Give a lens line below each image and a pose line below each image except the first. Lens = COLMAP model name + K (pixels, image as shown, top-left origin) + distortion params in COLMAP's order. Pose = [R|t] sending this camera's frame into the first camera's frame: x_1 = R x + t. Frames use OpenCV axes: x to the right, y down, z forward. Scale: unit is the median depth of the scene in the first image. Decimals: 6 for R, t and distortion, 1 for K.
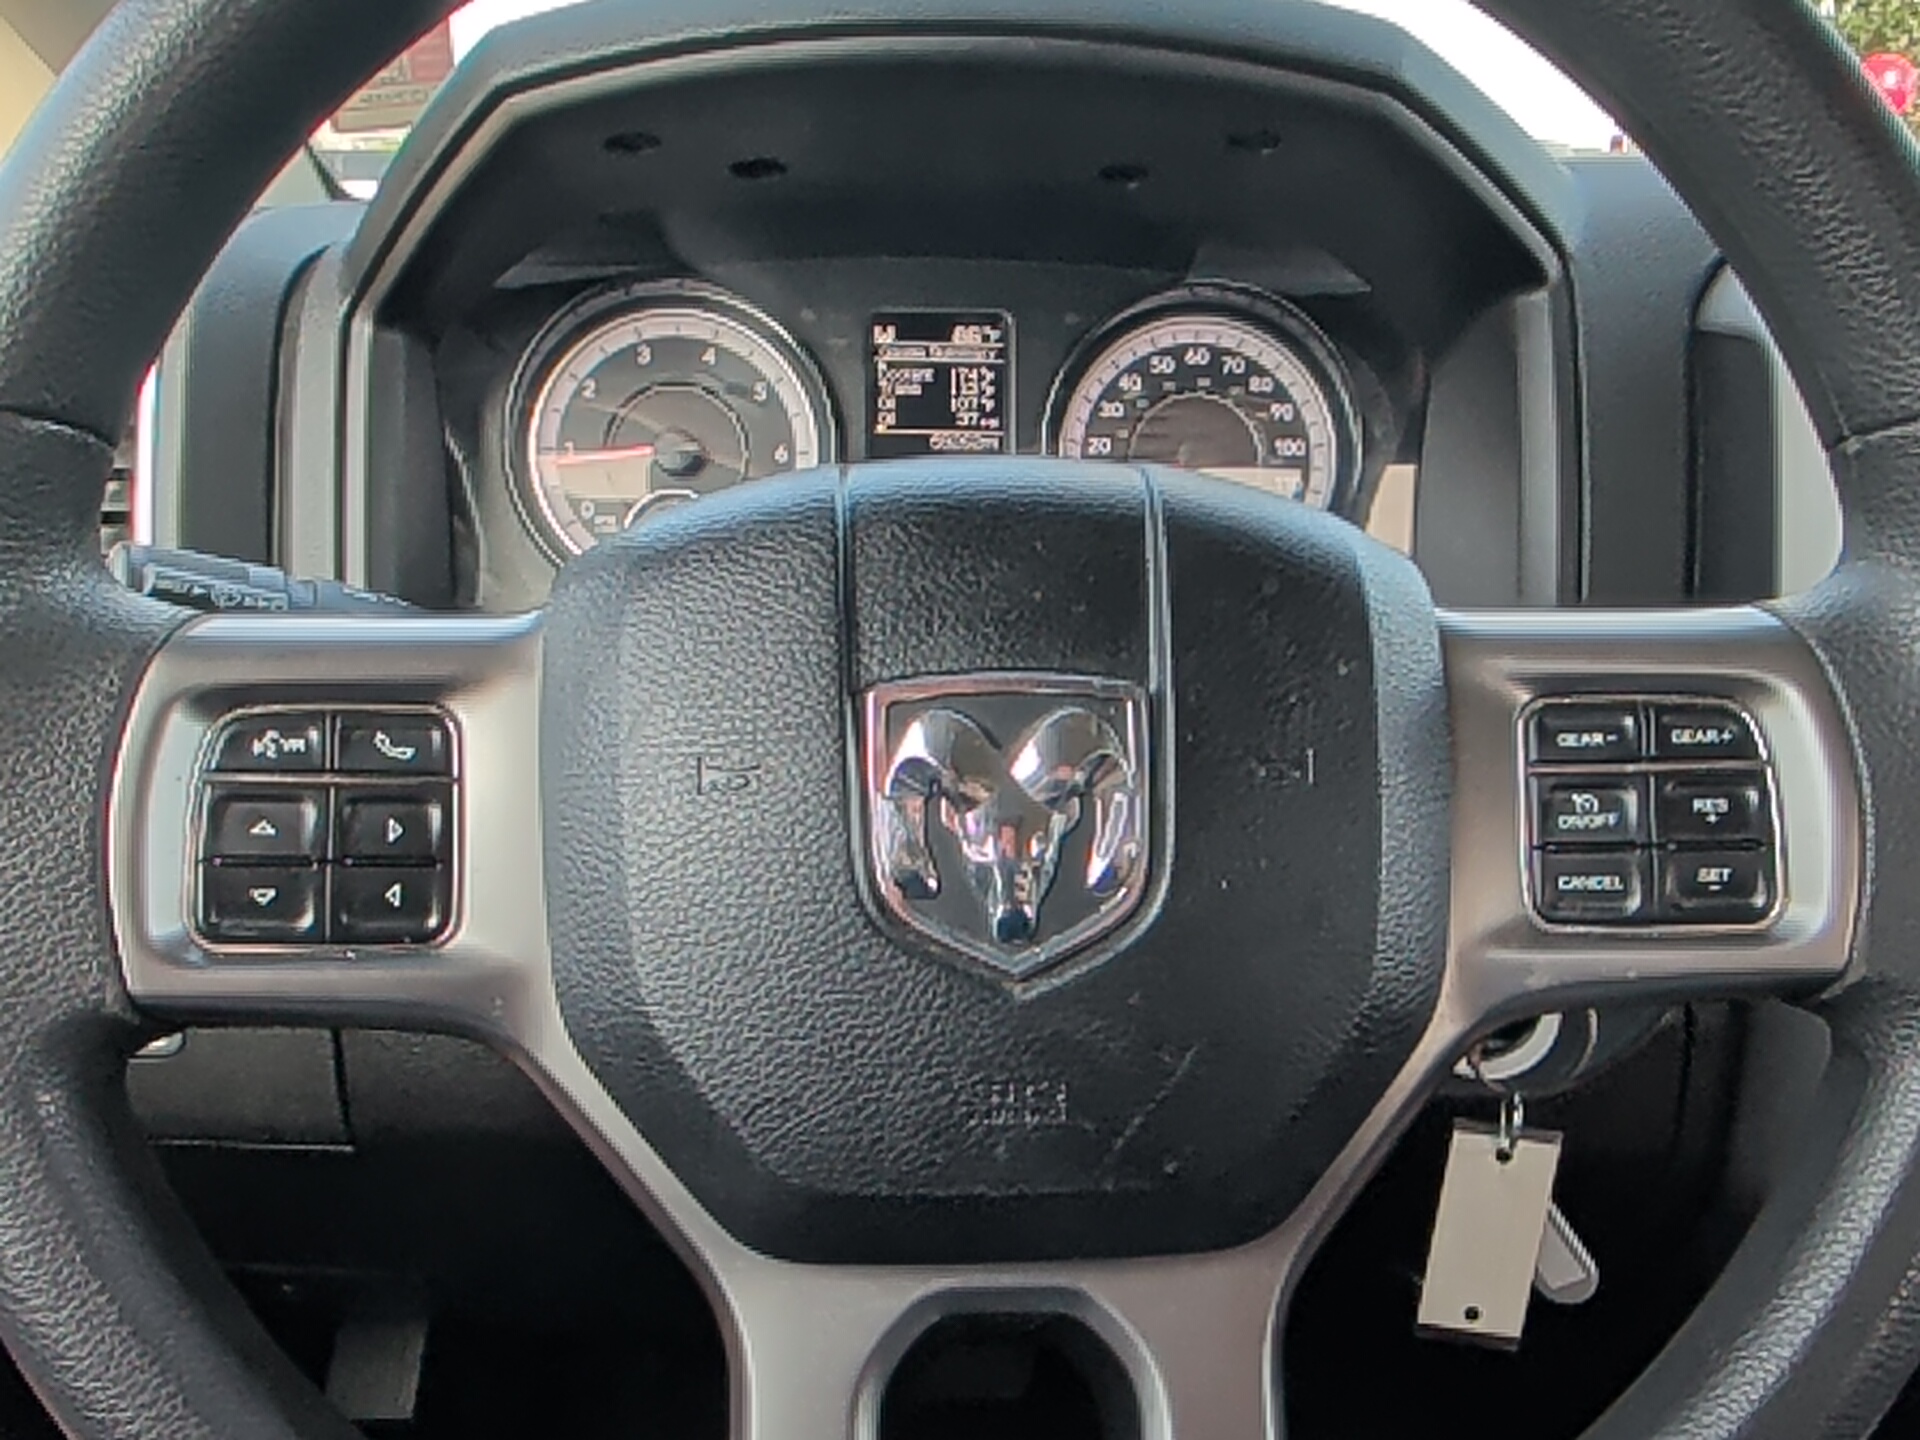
lens RADIAL K [[1634.7, 0, 938.9], [0, 1634.7, 775.3], [0, 0, 1]] dist [0.058361, -0.003009]
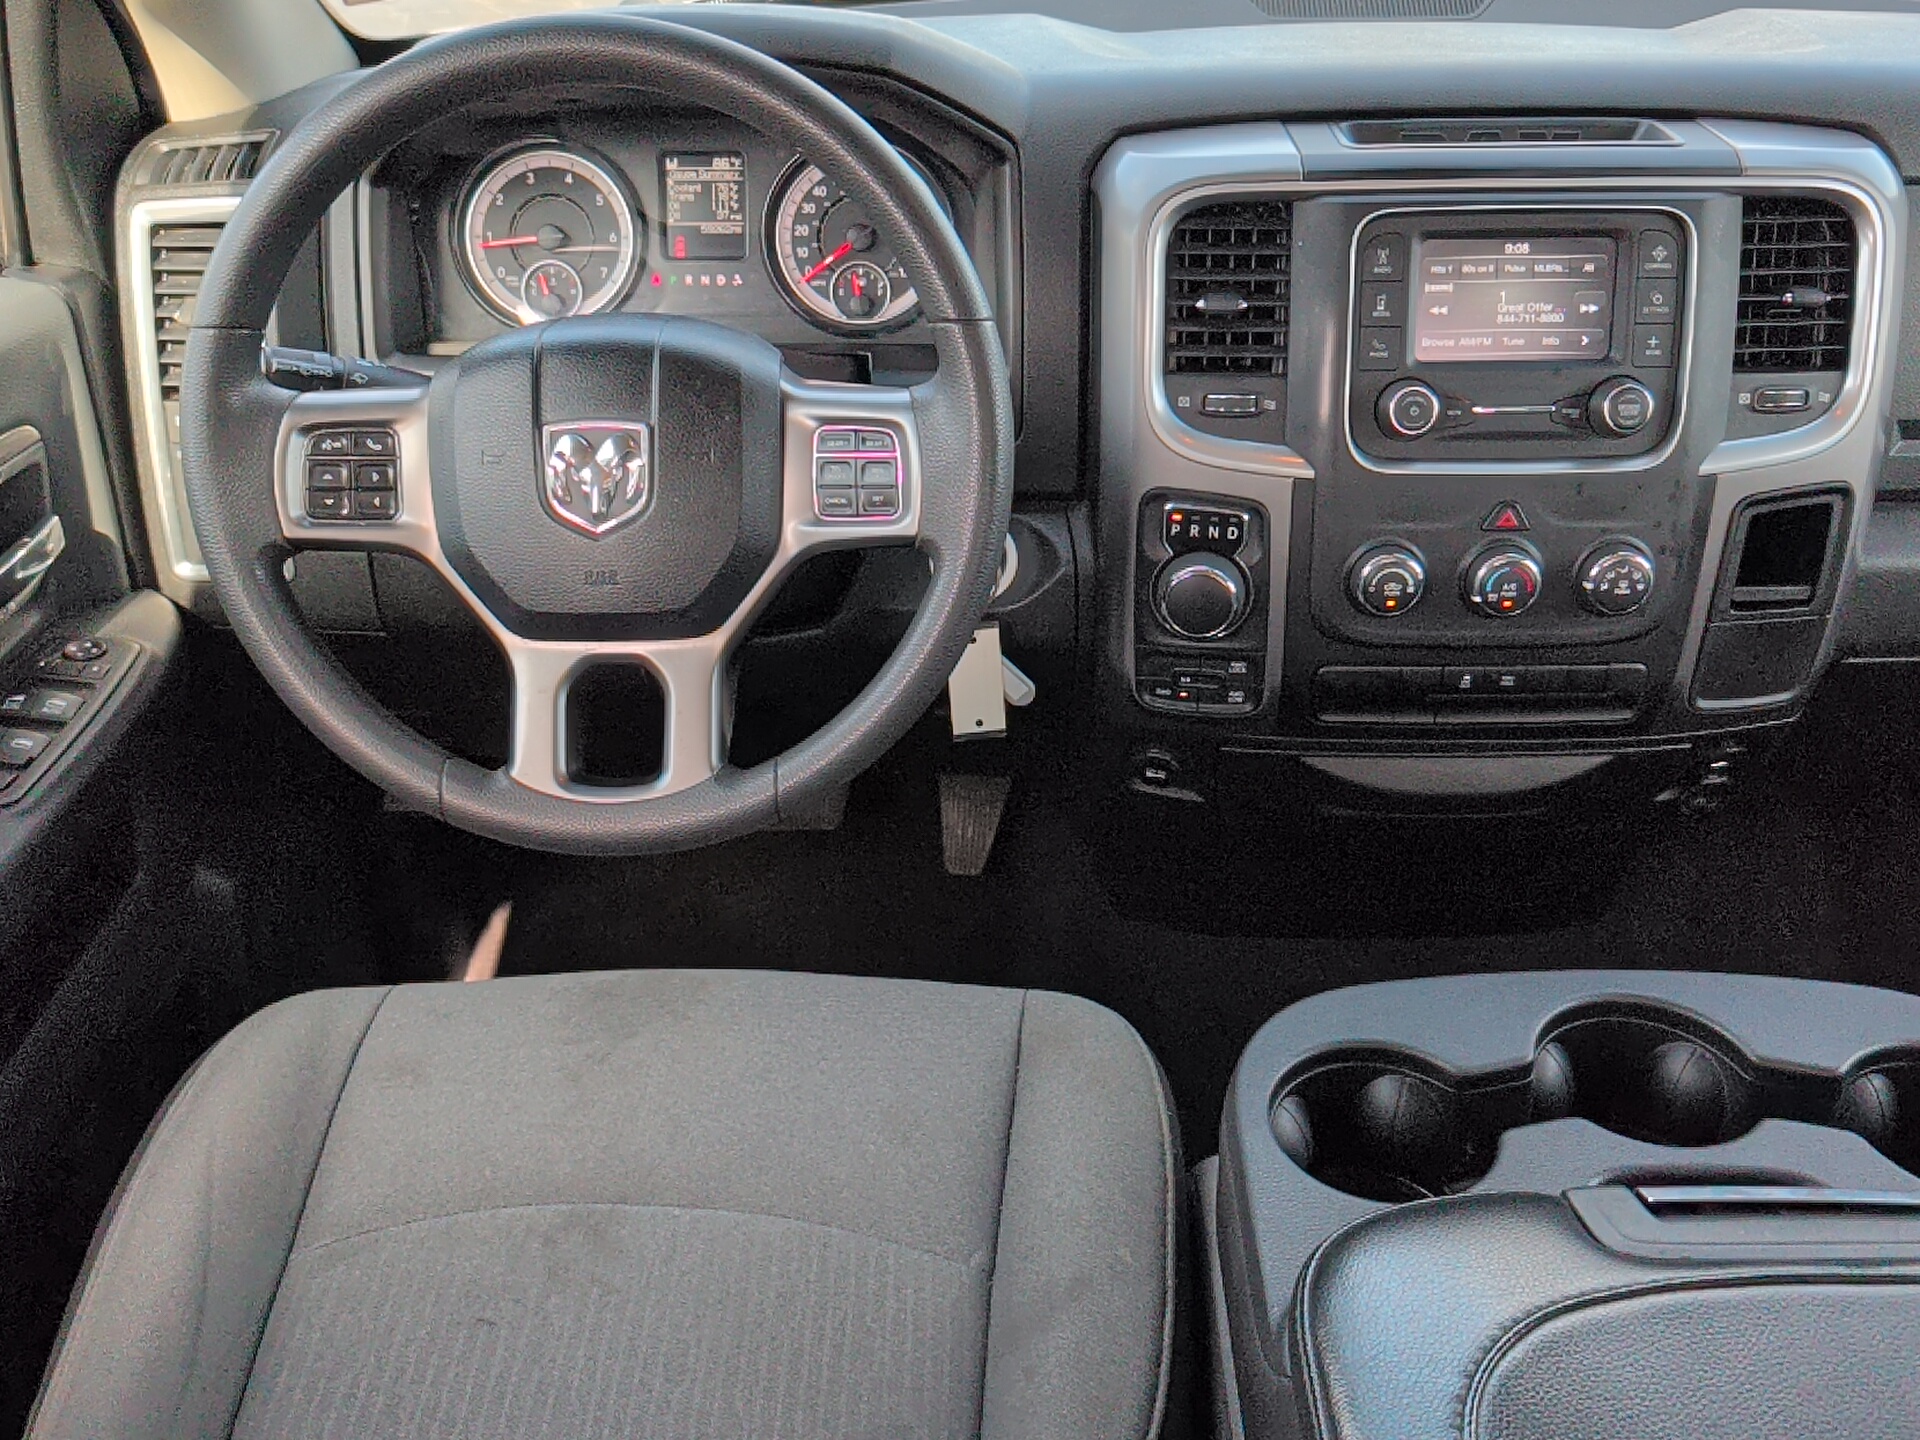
lens RADIAL K [[1735.4, 0, 960.0], [0, 1735.4, 720.0], [0, 0, 1]] dist [0.001806, -0.008887]
pose [[0.998721, 0.007785, -0.049949, 0.353224], [0.002443, 0.979483, 0.201510, -0.068420], [0.050493, -0.201374, 0.978212, -0.830203]]
